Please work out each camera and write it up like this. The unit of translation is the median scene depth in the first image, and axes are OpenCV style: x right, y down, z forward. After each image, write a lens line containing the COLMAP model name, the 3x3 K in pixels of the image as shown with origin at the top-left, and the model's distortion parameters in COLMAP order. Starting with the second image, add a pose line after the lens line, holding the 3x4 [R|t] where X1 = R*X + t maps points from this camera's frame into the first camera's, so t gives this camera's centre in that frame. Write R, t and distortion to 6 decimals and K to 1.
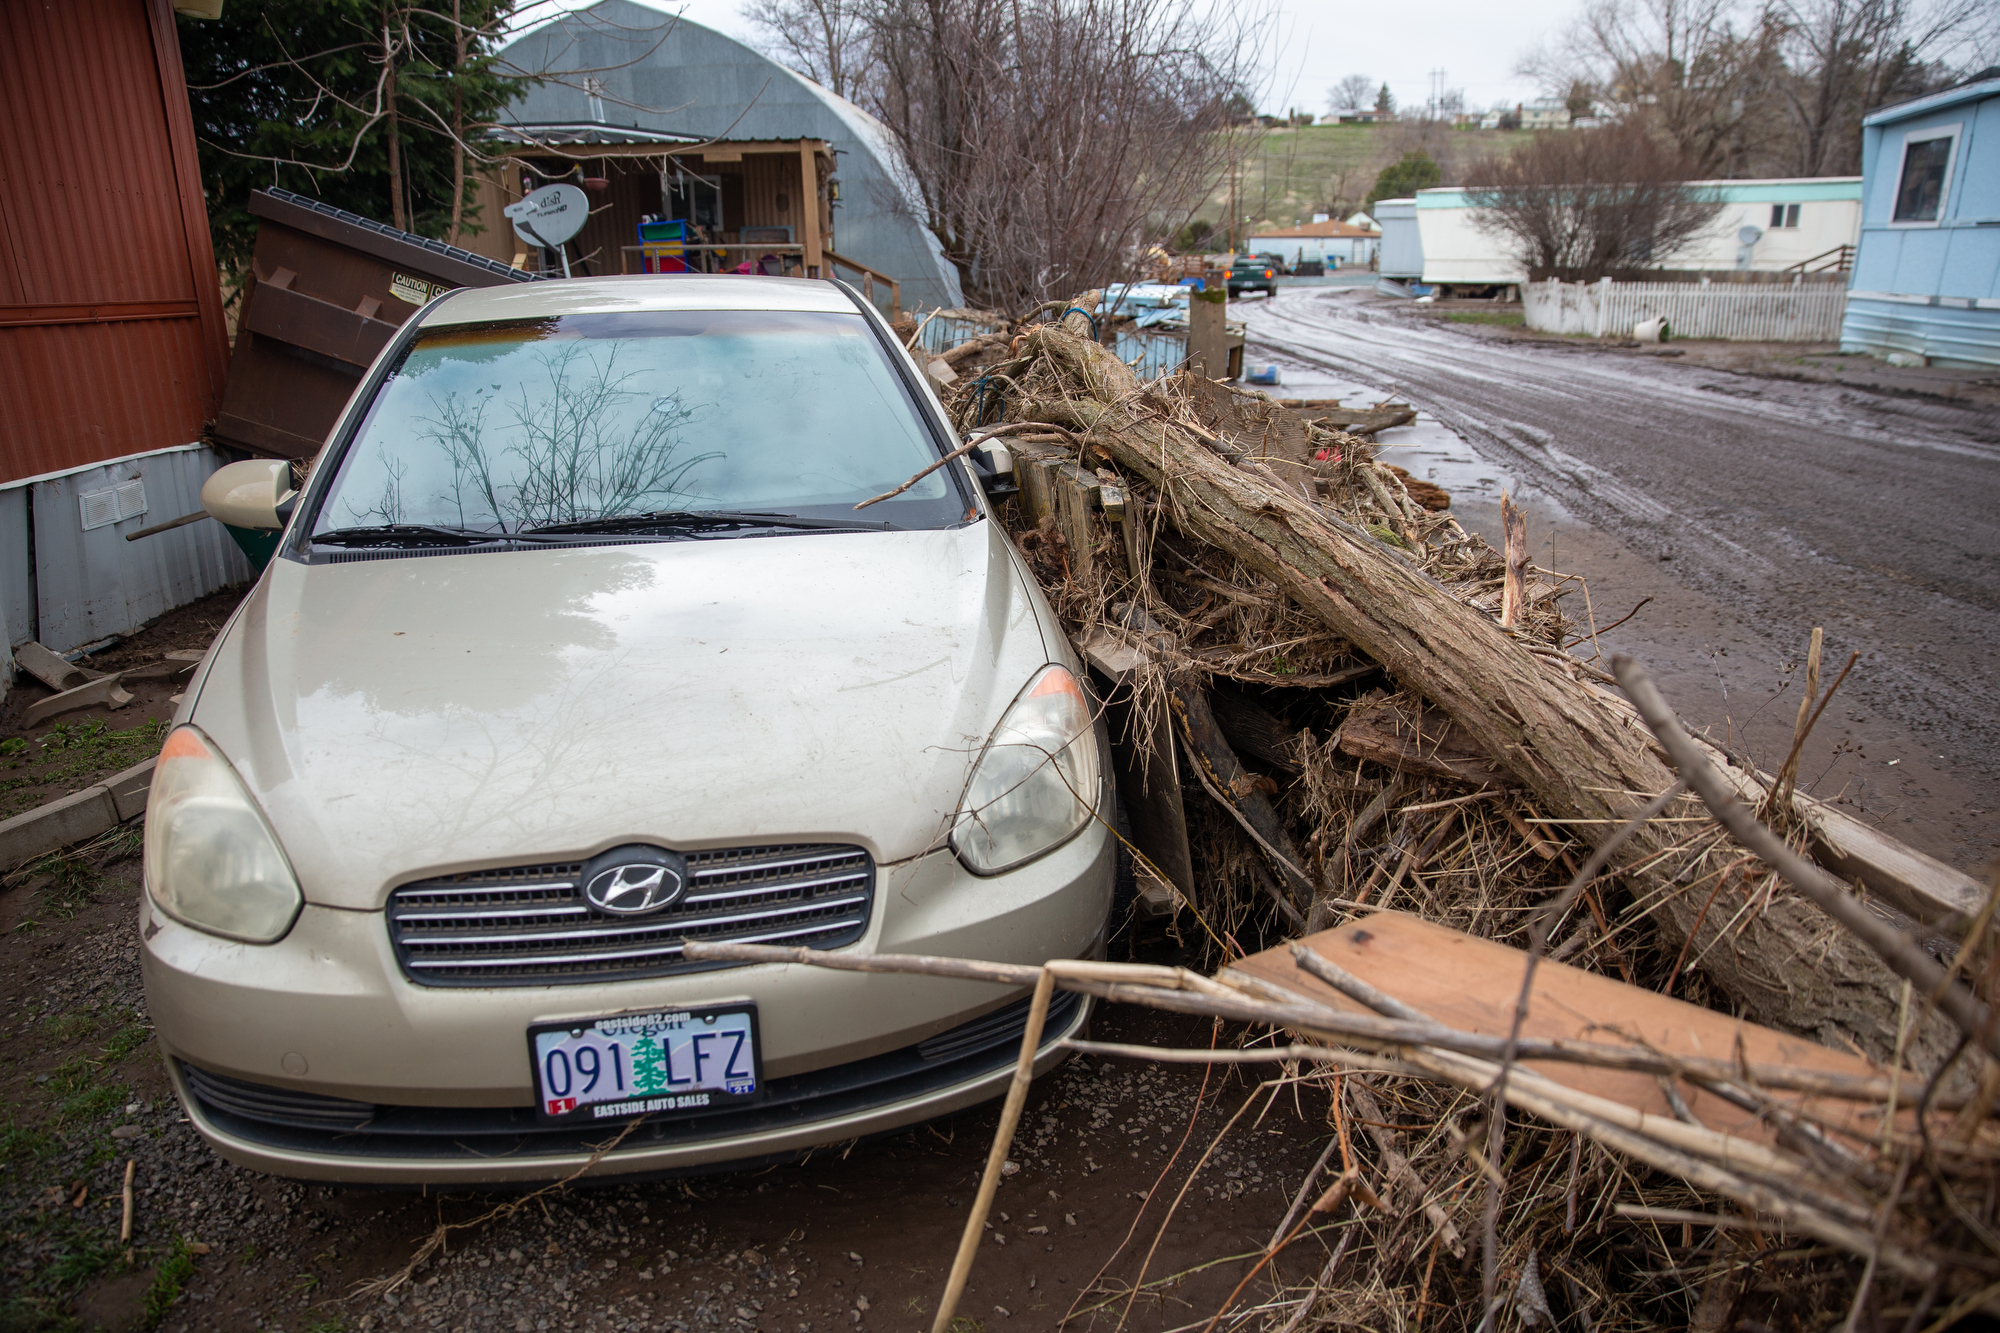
lens RADIAL K [[1386.0, 0, 996.2], [0, 1386.0, 669.0], [0, 0, 1]] dist [-0.050216, 0.003308]
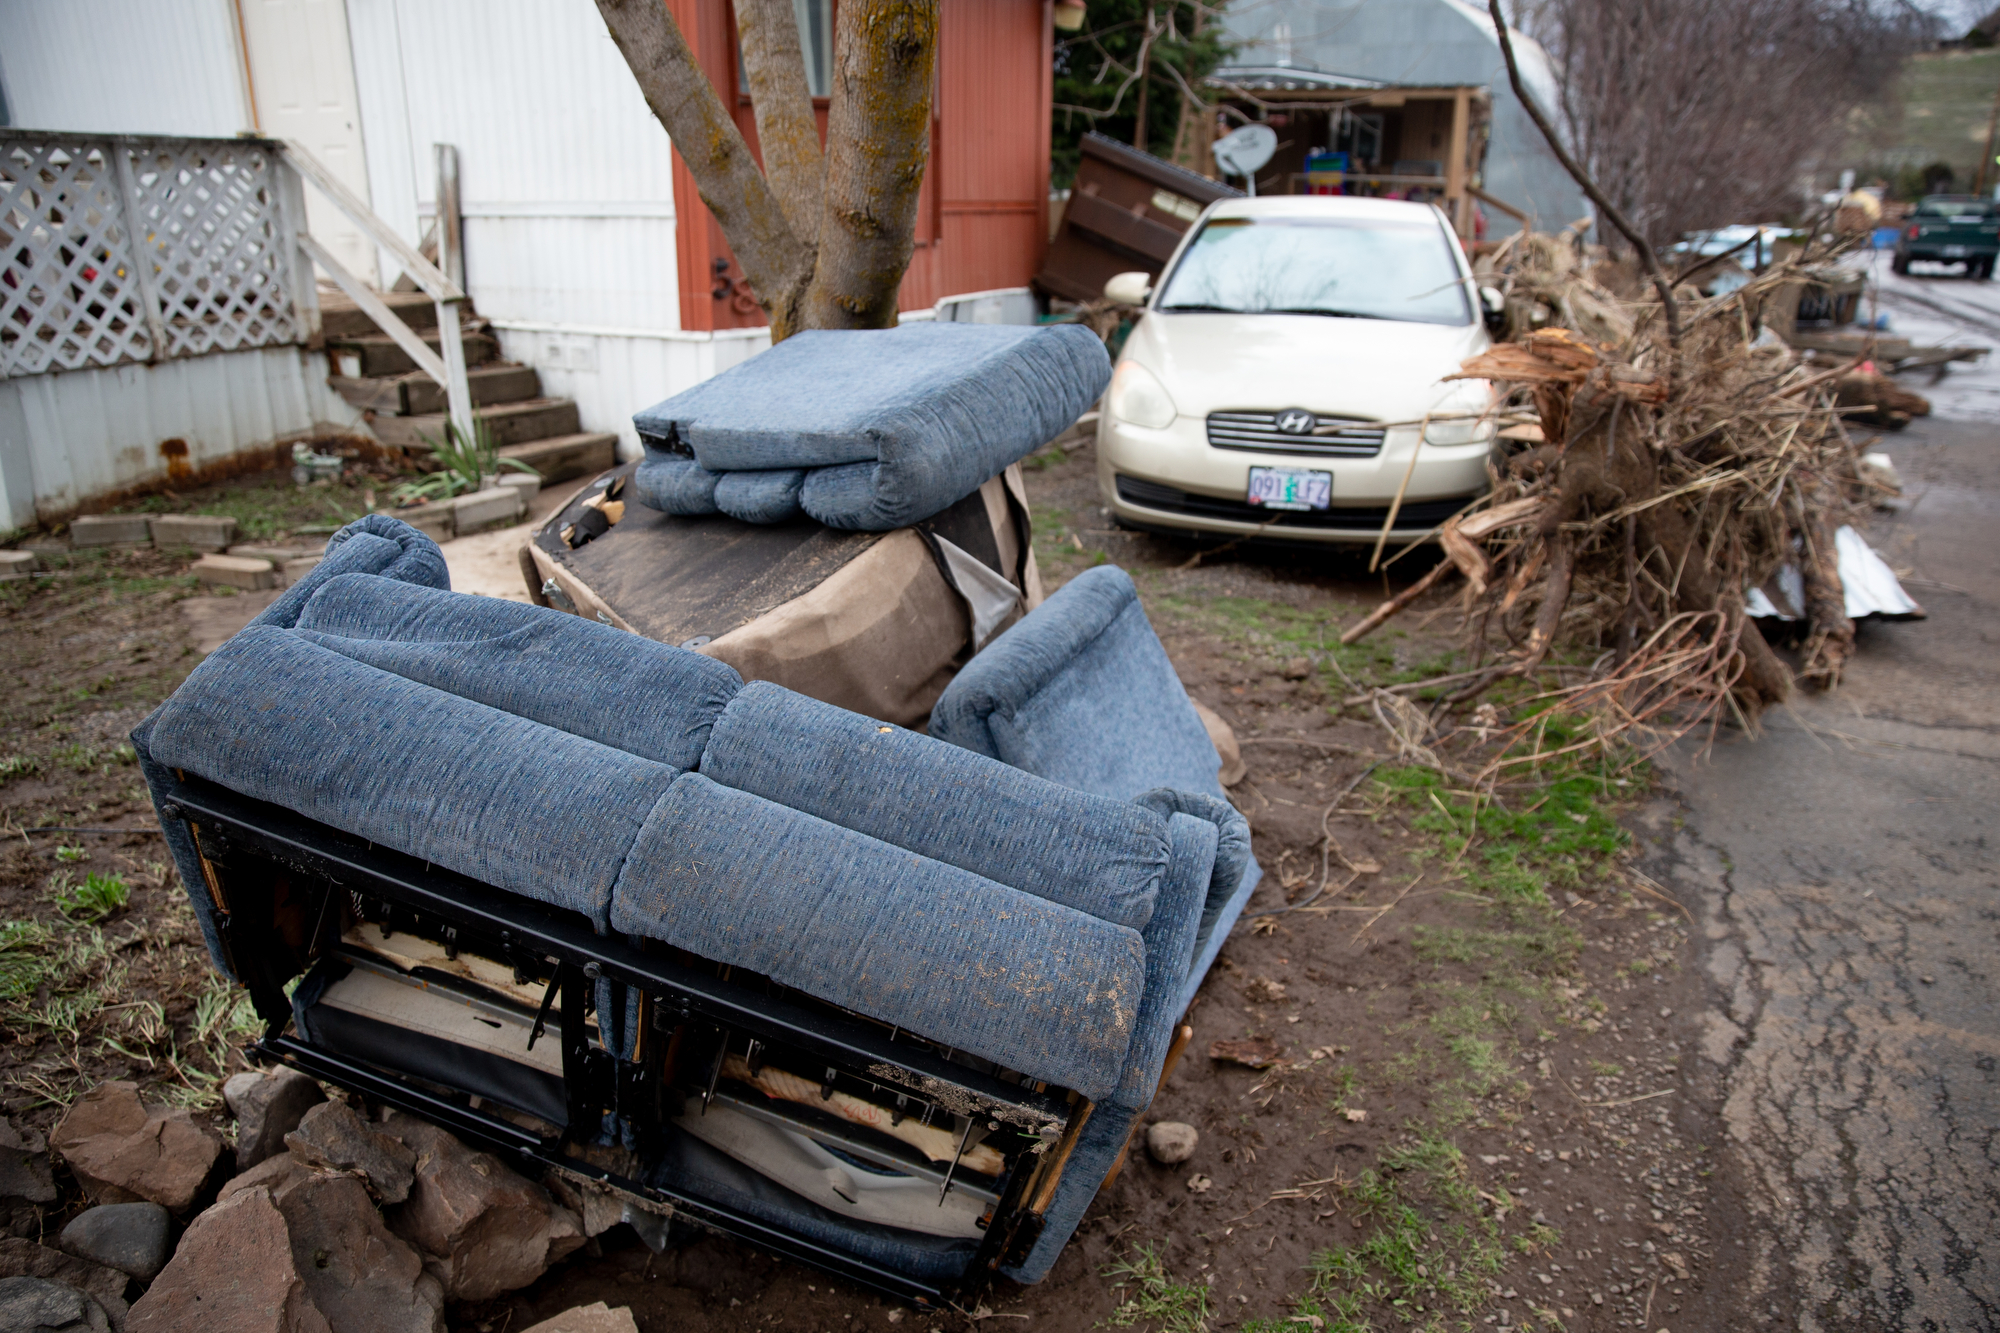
lens RADIAL K [[1386.0, 0, 993.9], [0, 1386.0, 657.4], [0, 0, 1]] dist [-0.050216, 0.003308]
pose [[0.901468, 0.161992, -0.401389, 0.075602], [-0.144927, 0.986764, 0.072750, 0.102617], [0.407862, -0.007410, 0.913014, -0.353801]]
